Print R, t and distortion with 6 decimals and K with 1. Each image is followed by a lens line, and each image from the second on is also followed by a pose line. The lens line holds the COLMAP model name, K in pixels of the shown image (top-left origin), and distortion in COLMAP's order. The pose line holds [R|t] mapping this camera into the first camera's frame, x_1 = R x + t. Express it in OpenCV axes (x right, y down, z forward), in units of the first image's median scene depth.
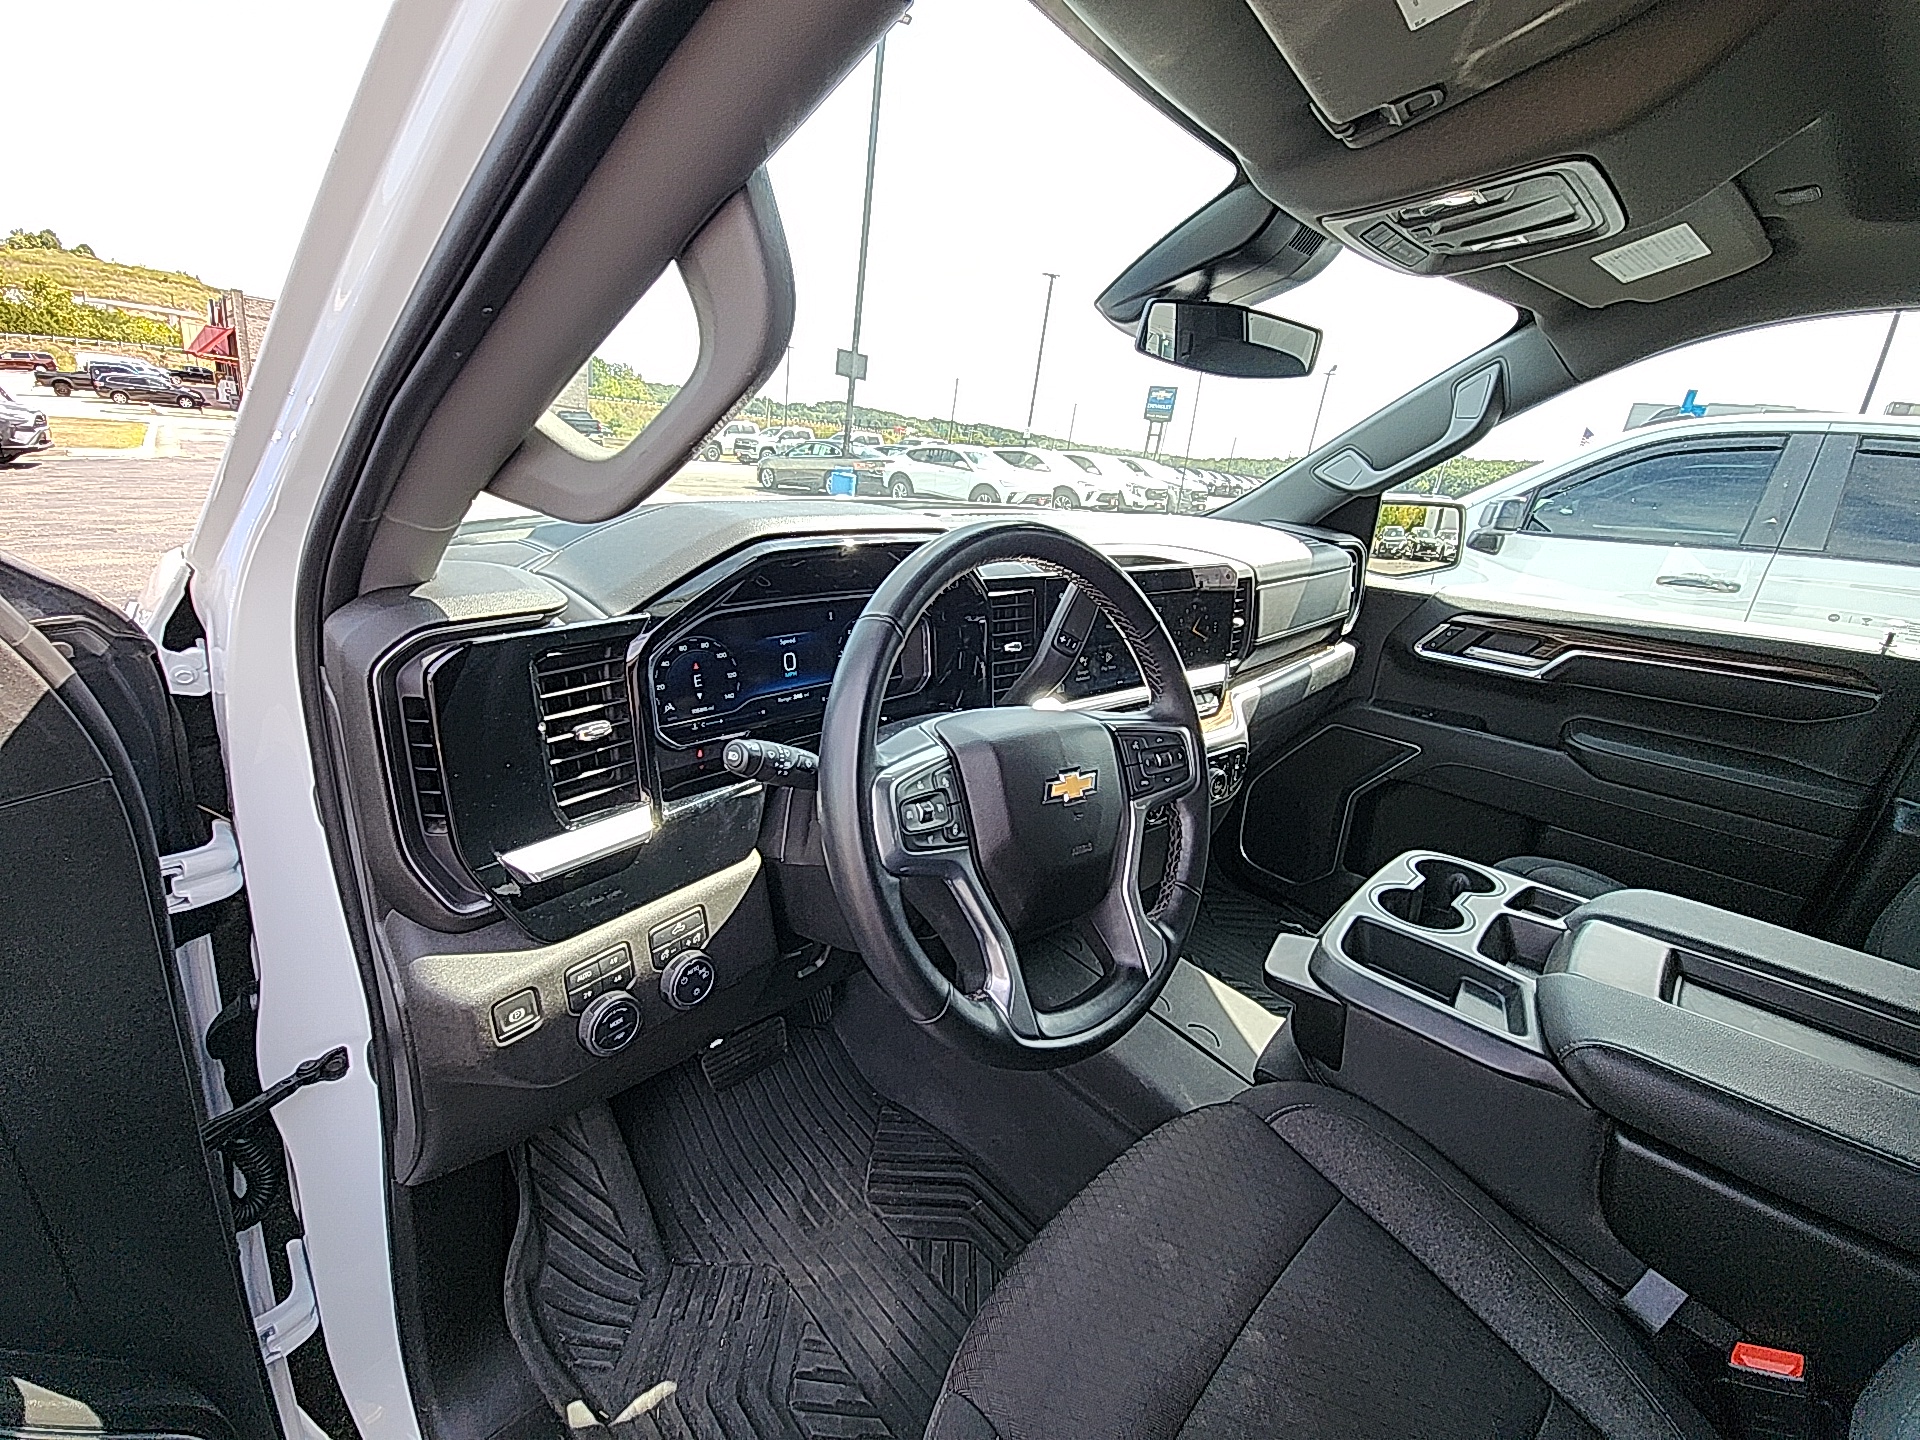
lens RADIAL K [[774.9, 0, 953.0], [0, 774.9, 698.2], [0, 0, 1]] dist [0.006439, -0.004557]
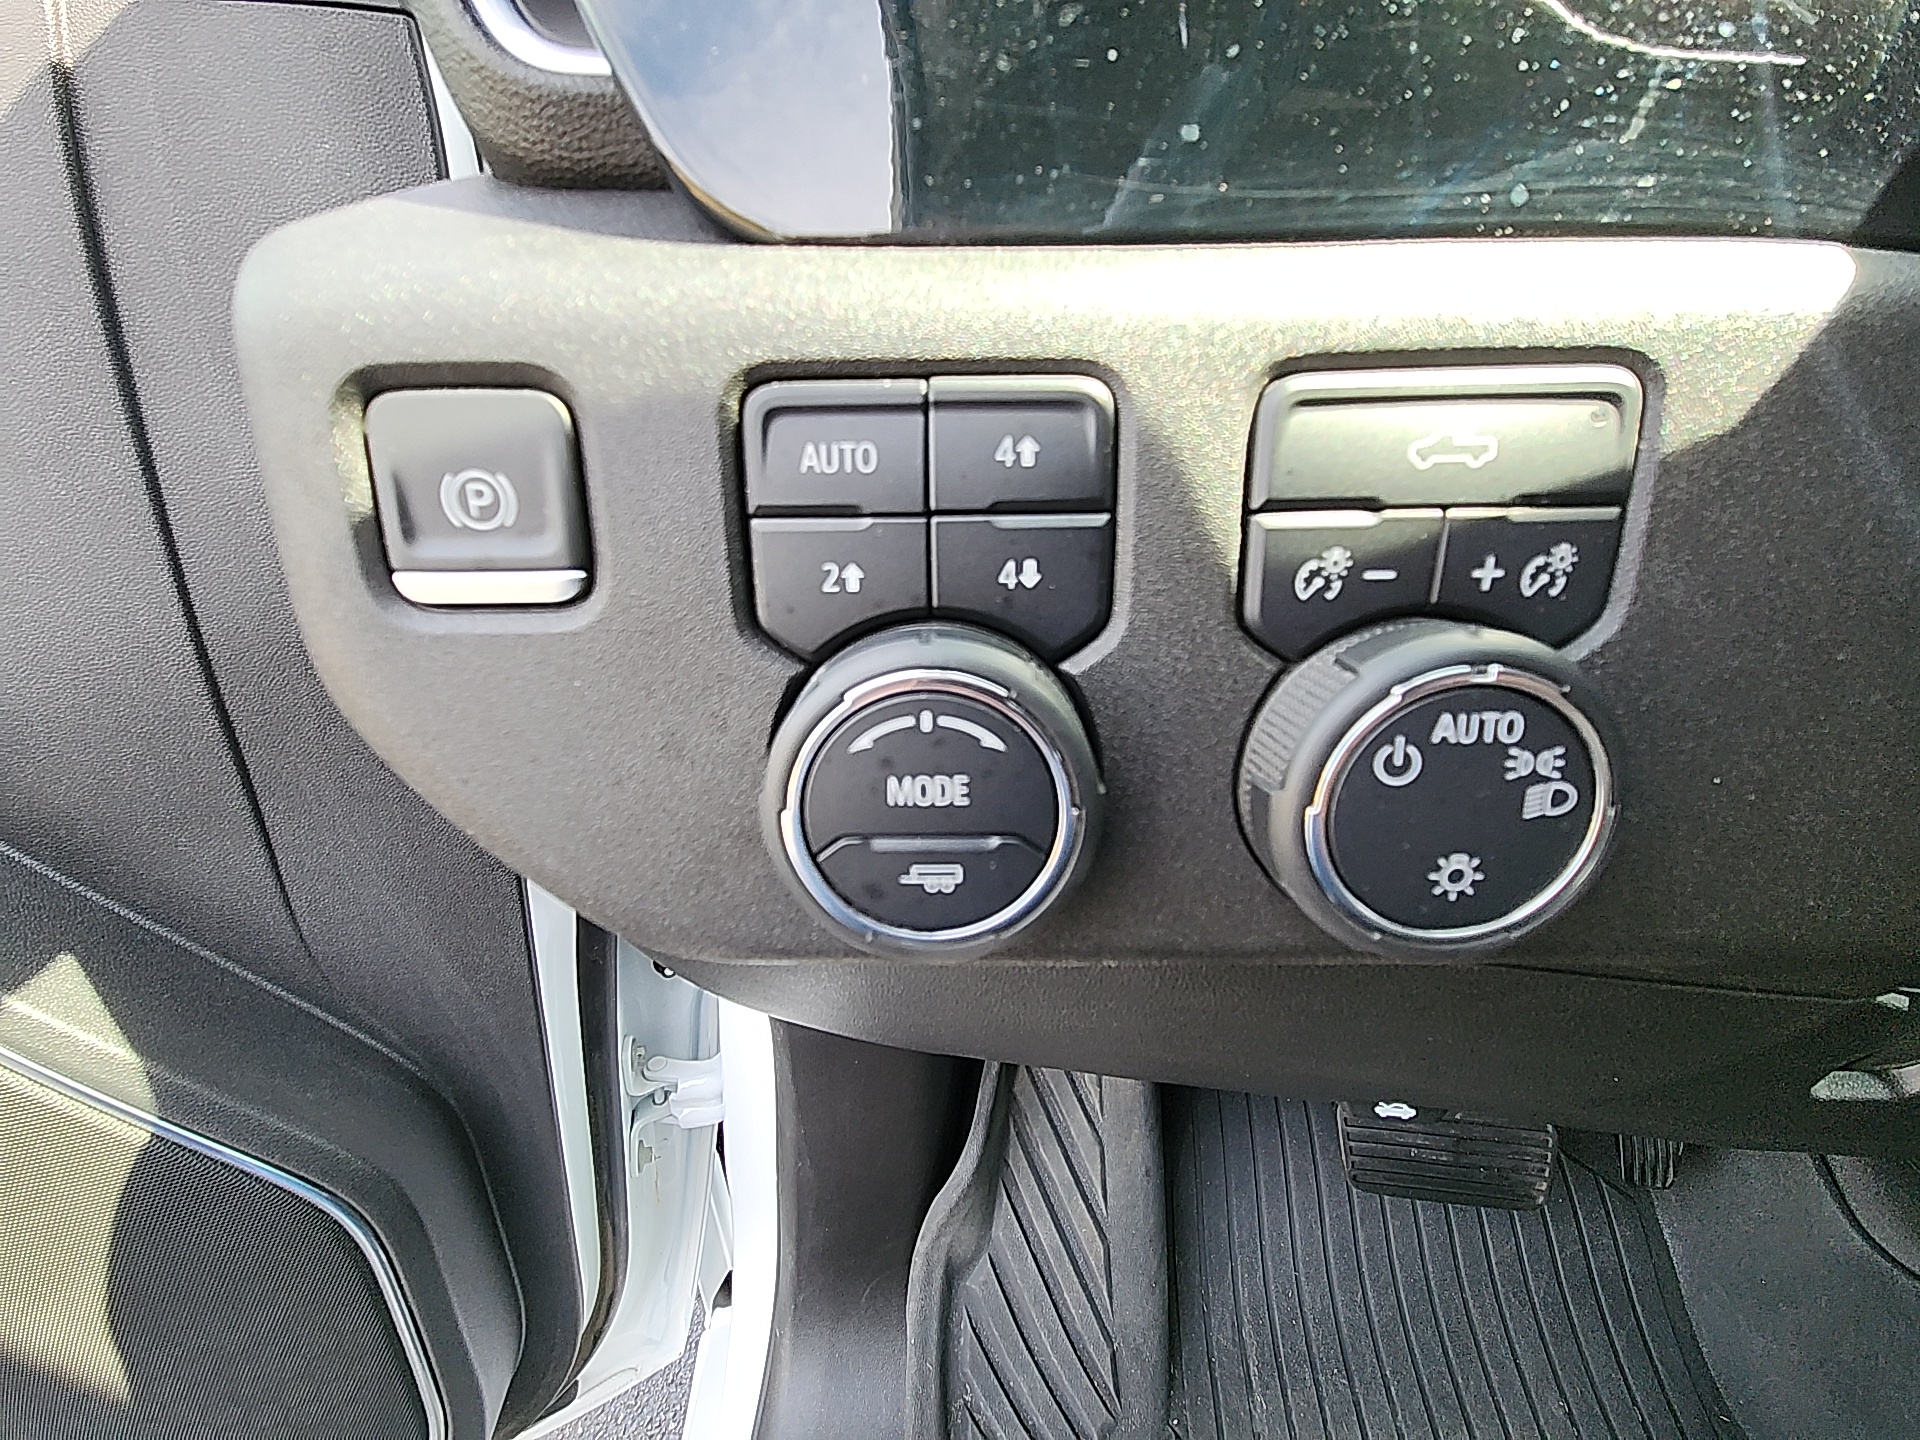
lens RADIAL K [[767.2, 0, 950.7], [0, 767.2, 696.0], [0, 0, 1]] dist [0.015441, -0.010645]
pose [[0.612052, 0.239351, -0.753726, -0.220022], [-0.205844, 0.968462, 0.140389, 0.264977], [0.763558, 0.069225, 0.642019, 0.634755]]
